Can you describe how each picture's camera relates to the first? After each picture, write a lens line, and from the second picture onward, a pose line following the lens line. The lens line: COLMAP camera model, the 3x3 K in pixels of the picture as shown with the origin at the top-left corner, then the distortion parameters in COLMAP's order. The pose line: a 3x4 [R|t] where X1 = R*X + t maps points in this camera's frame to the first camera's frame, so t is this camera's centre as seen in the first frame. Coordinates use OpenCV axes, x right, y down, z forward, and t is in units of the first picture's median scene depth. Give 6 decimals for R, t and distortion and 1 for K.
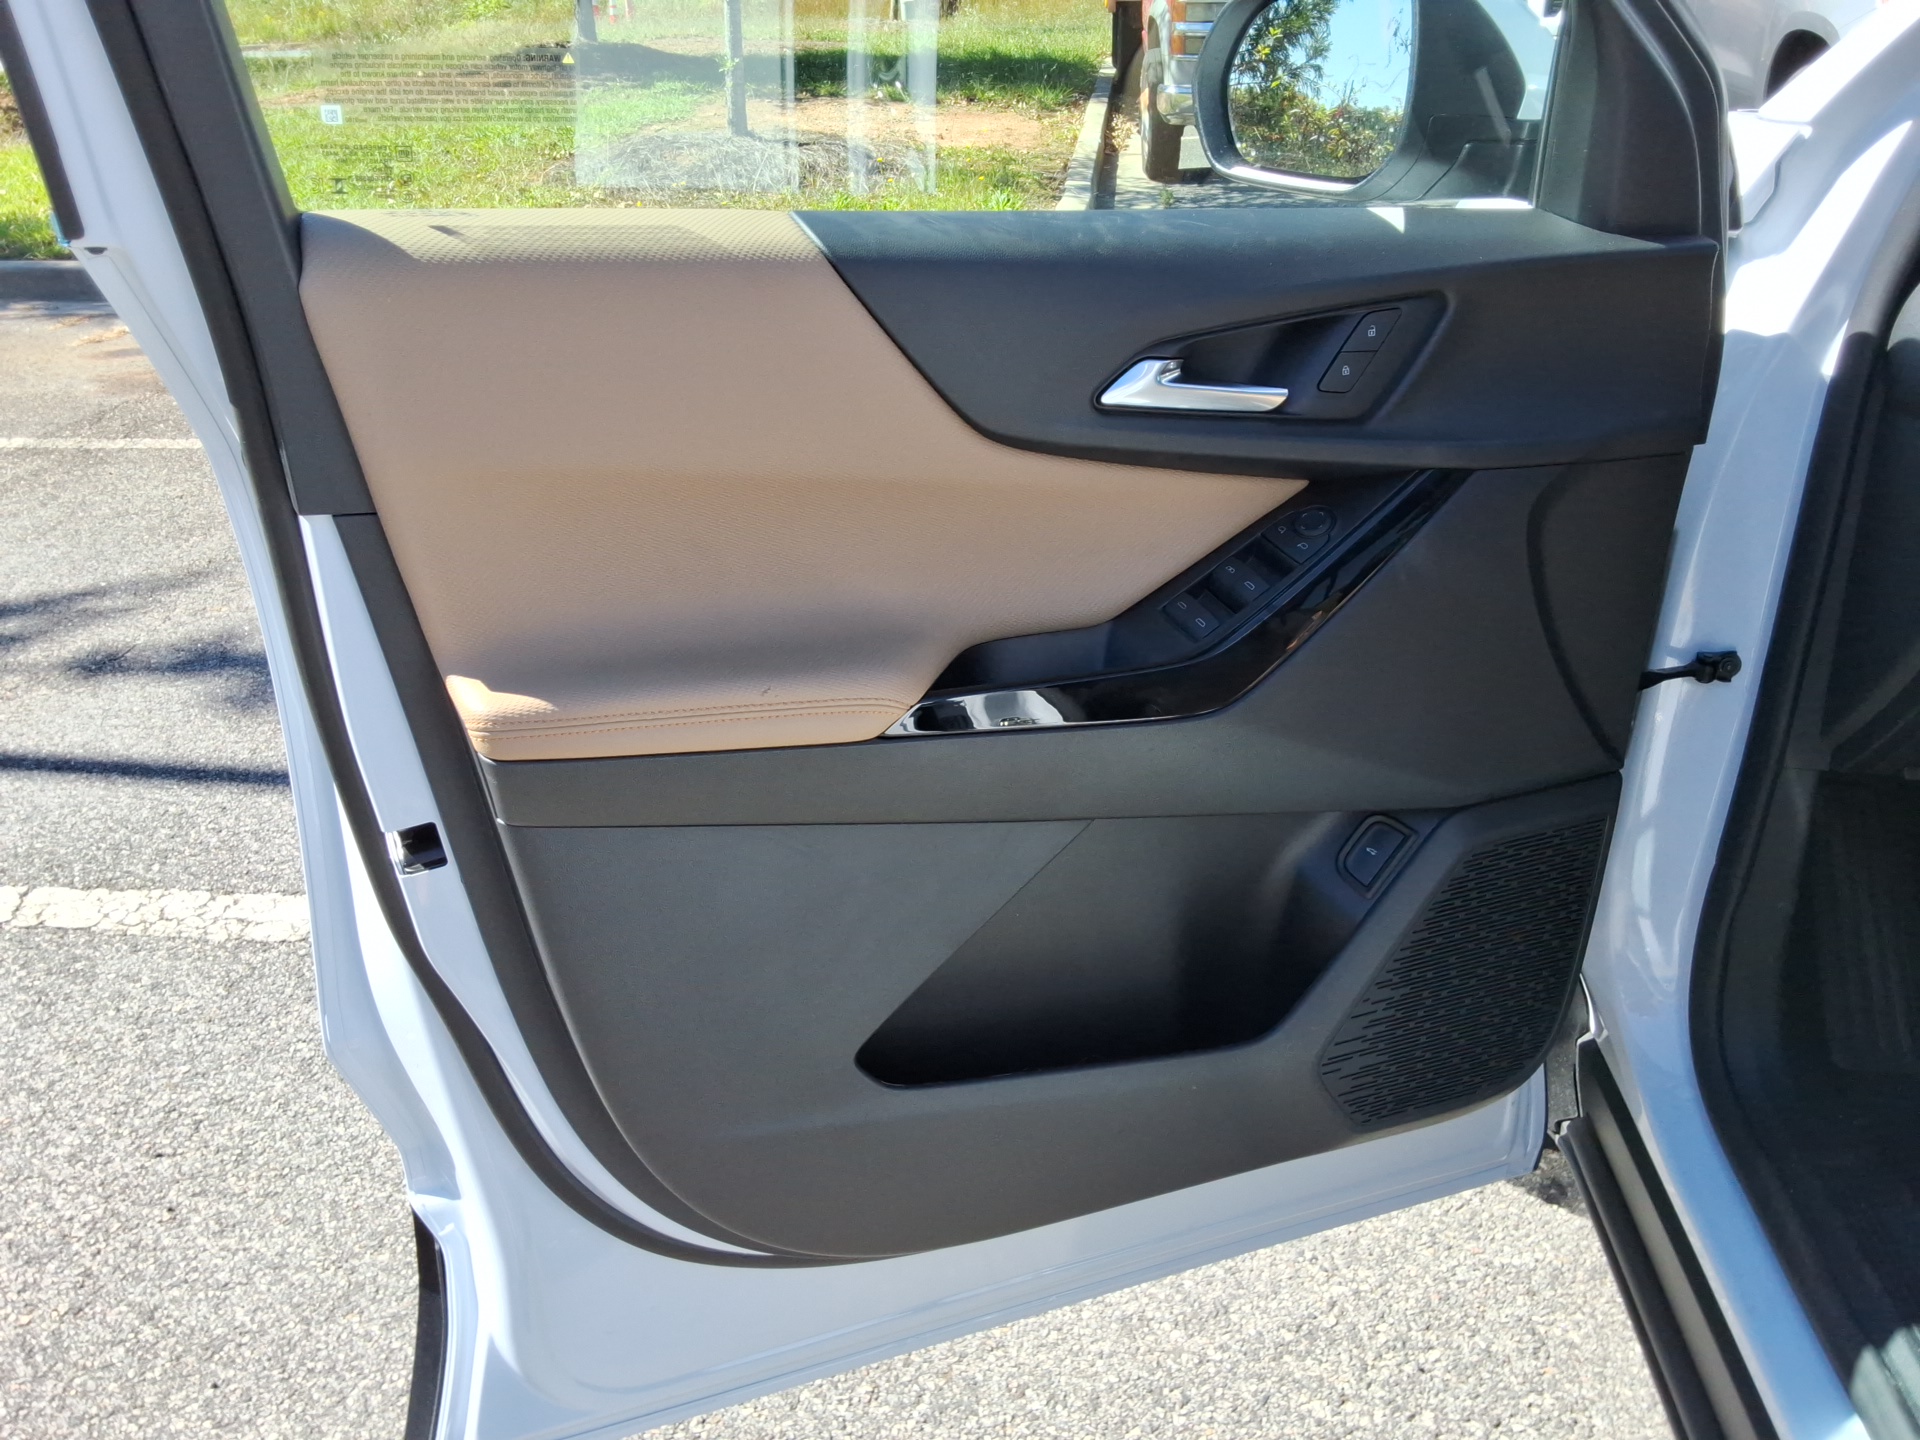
lens RADIAL K [[1551.6, 0, 976.8], [0, 1551.6, 689.6], [0, 0, 1]] dist [0.094221, -0.147319]
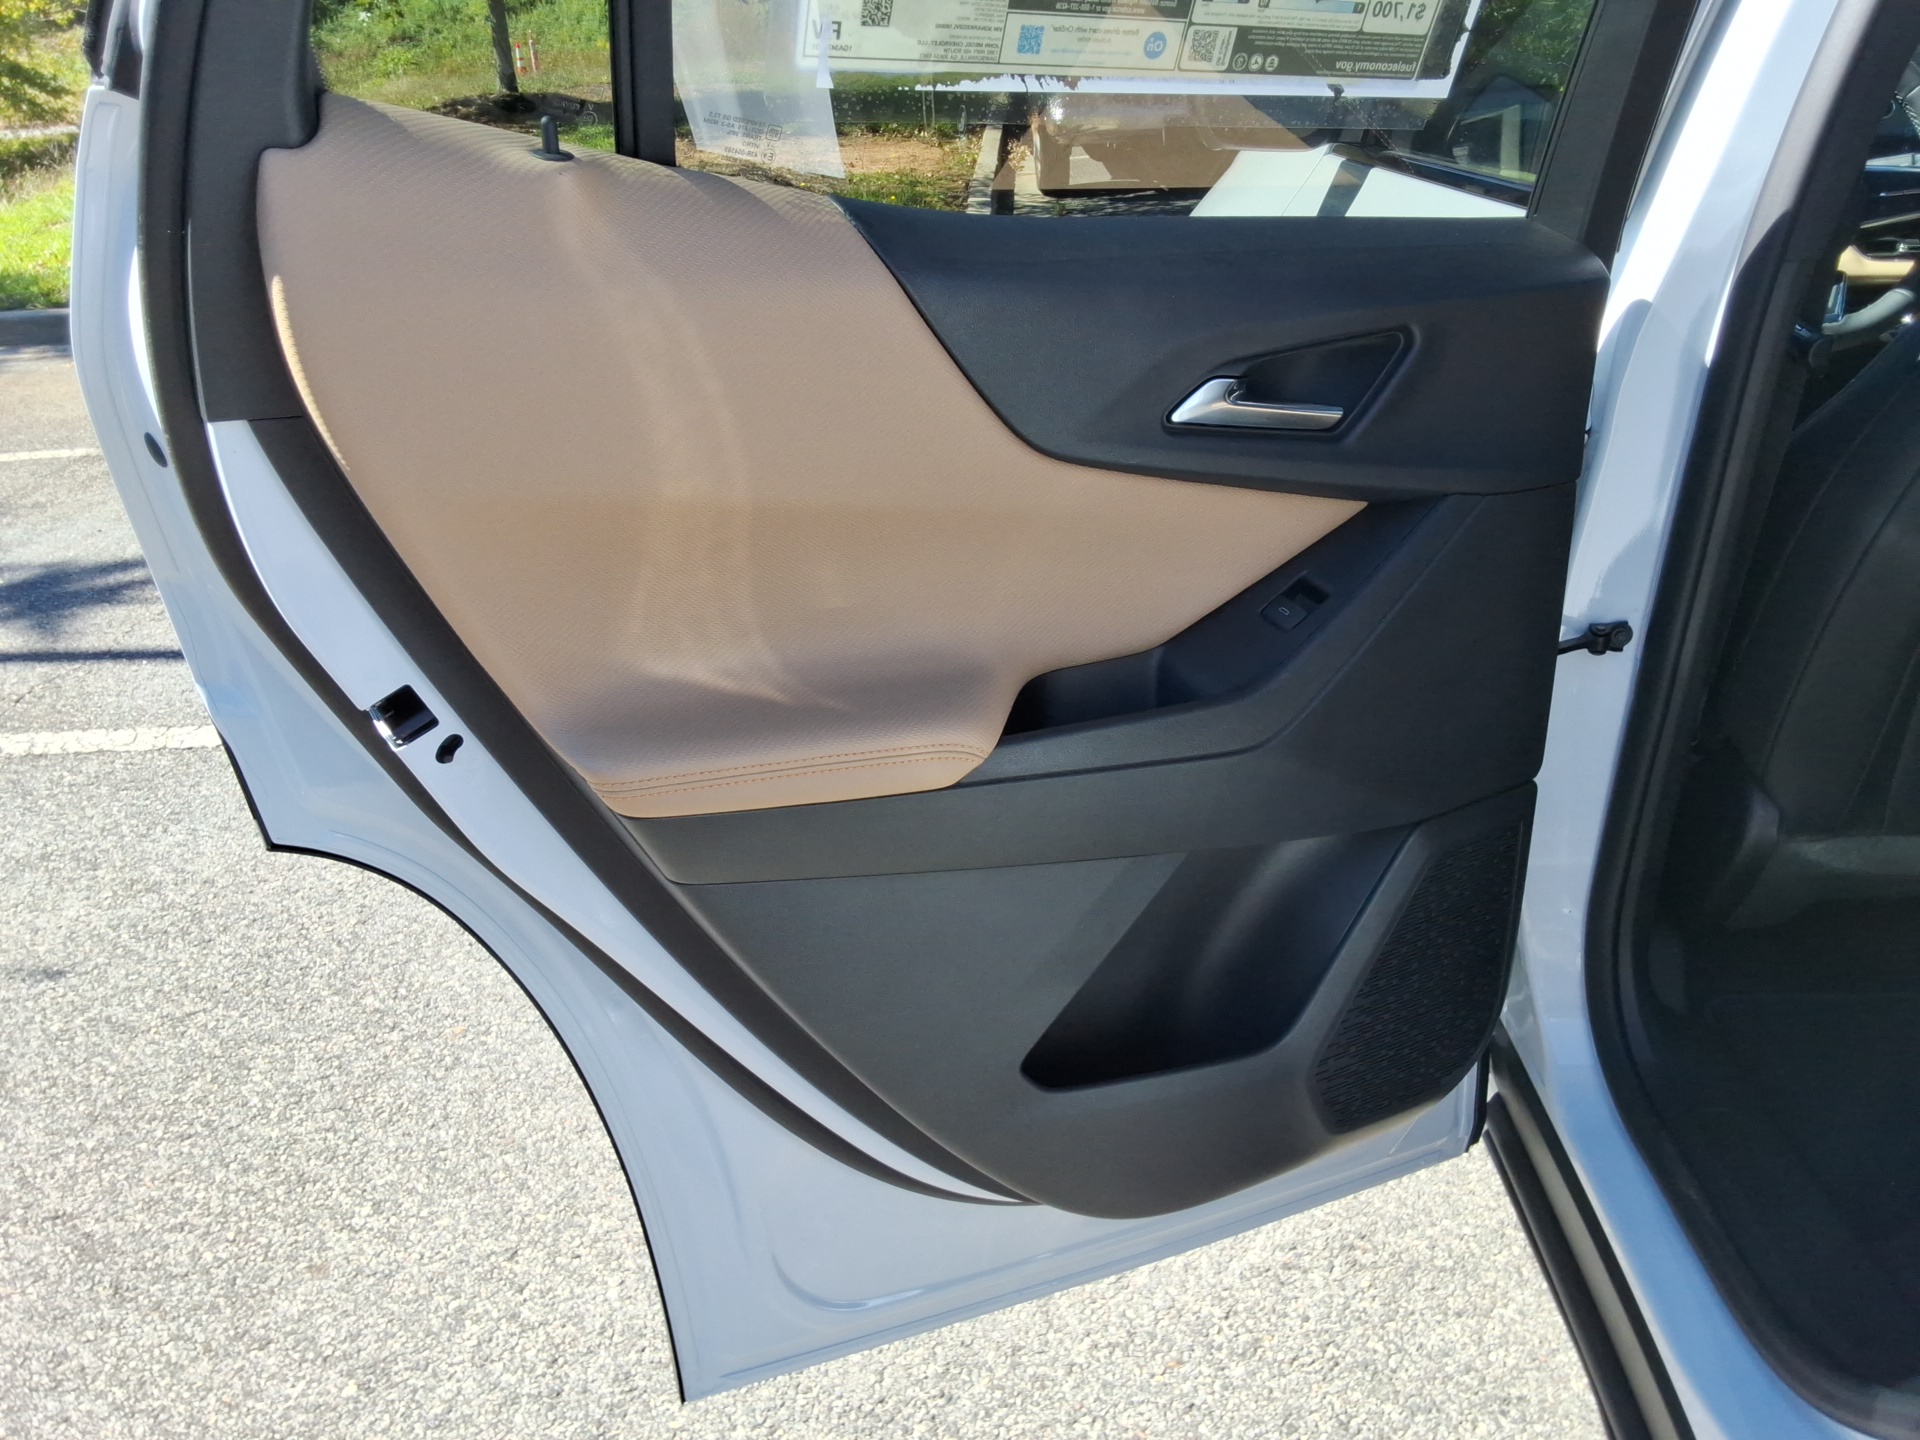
lens RADIAL K [[1551.6, 0, 976.8], [0, 1551.6, 689.6], [0, 0, 1]] dist [0.094221, -0.147319]
pose [[0.997315, -0.058821, 0.043611, -0.005329], [0.059643, 0.998061, -0.017782, 0.038378], [-0.042481, 0.020335, 0.998890, -0.091344]]
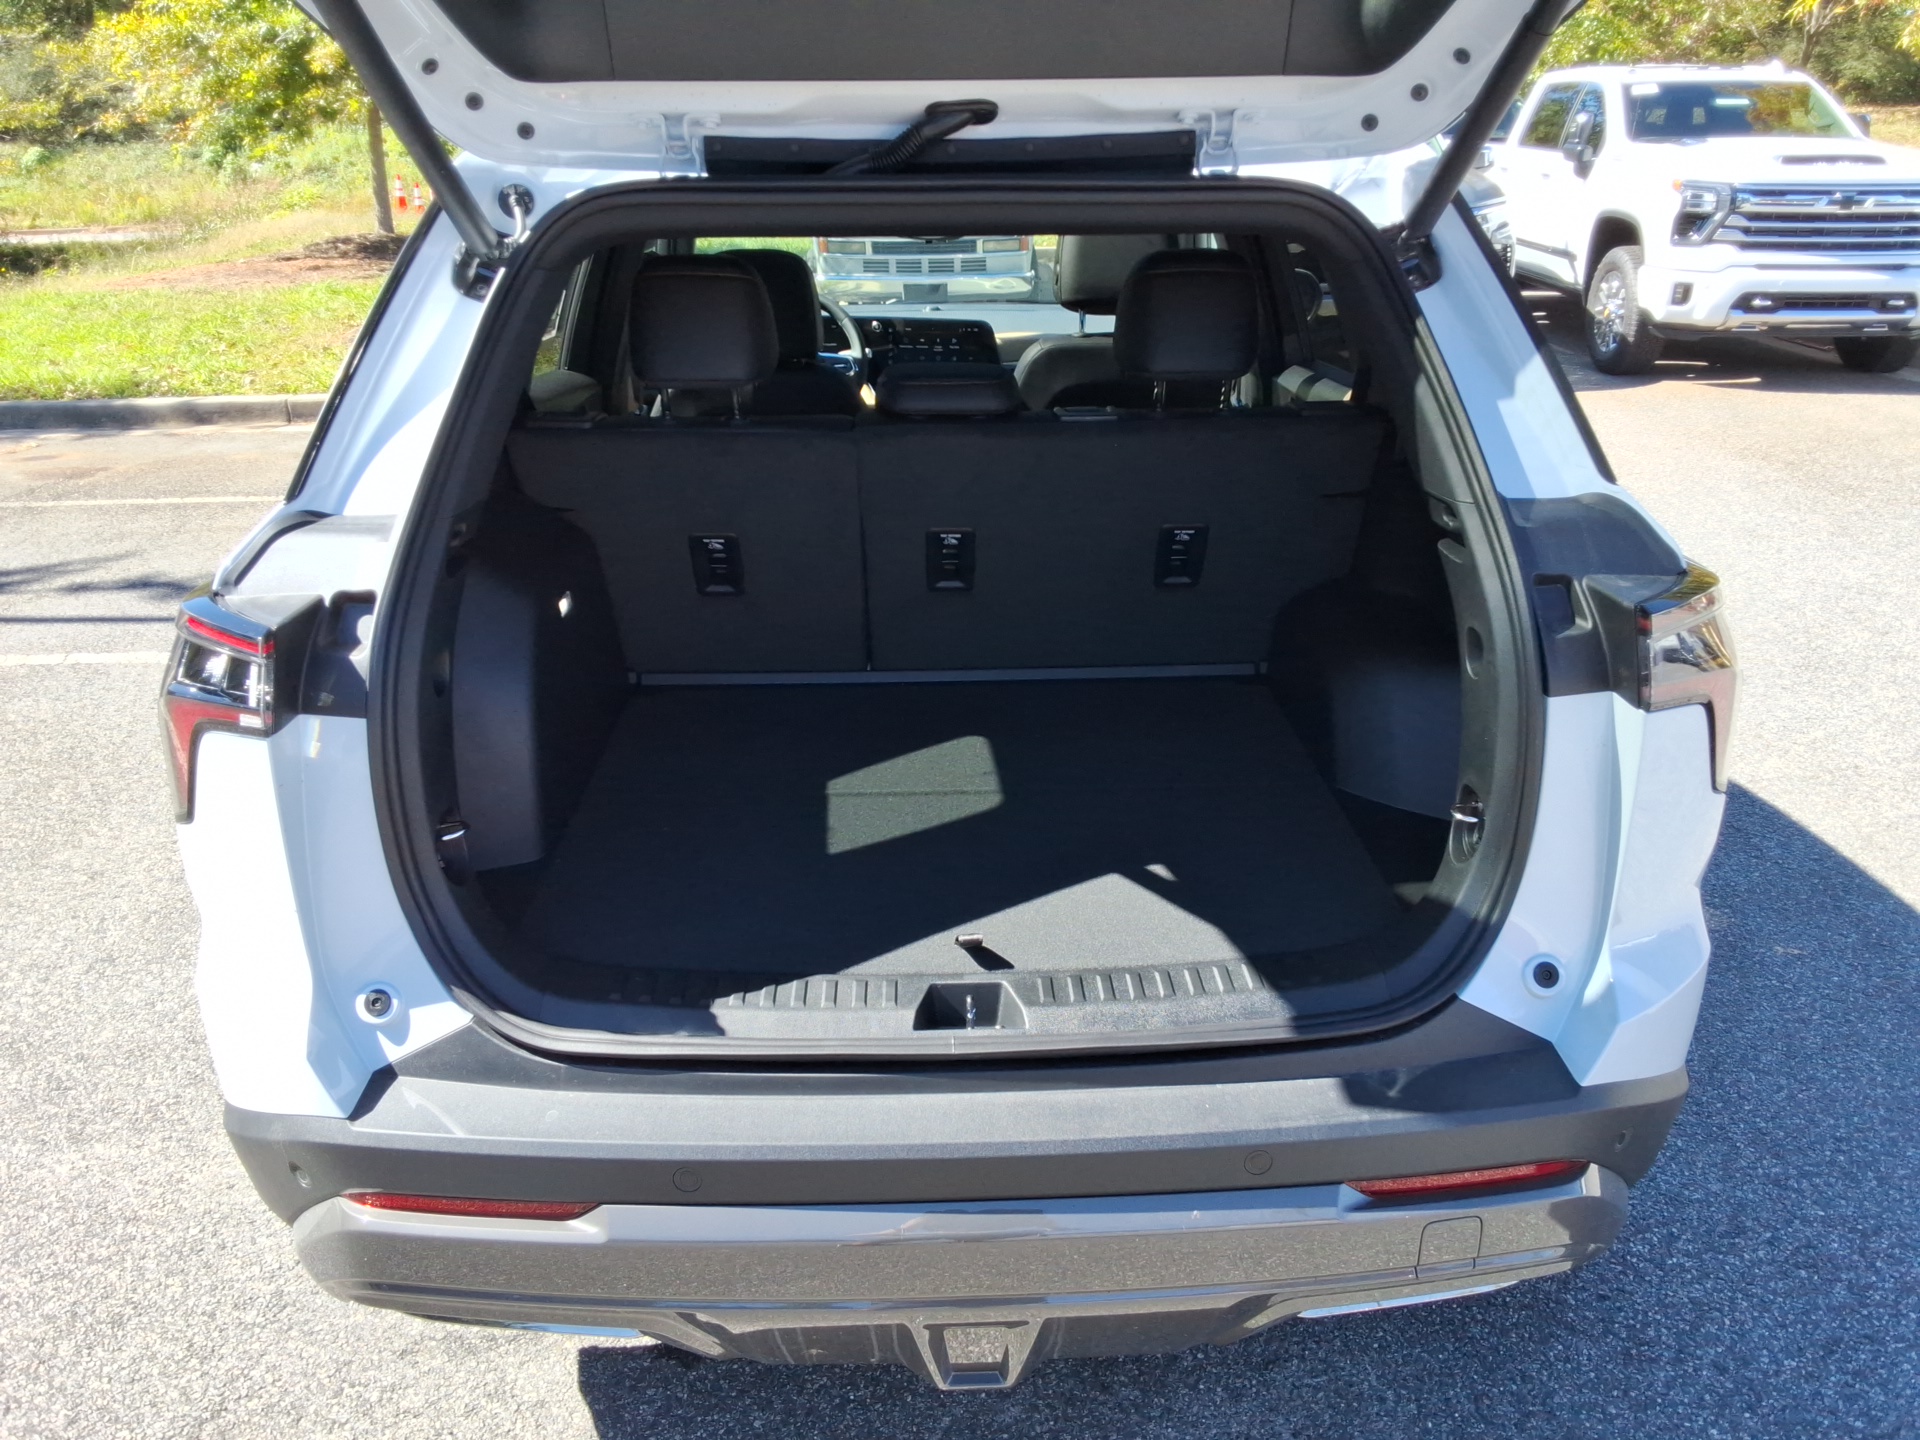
lens RADIAL K [[1538.2, 0, 974.8], [0, 1538.2, 695.4], [0, 0, 1]] dist [0.121121, -0.187341]
pose [[0.994117, -0.031304, 0.103689, 0.096221], [0.041028, 0.994819, -0.093014, 0.104460], [-0.100240, 0.096721, 0.990251, -0.296525]]
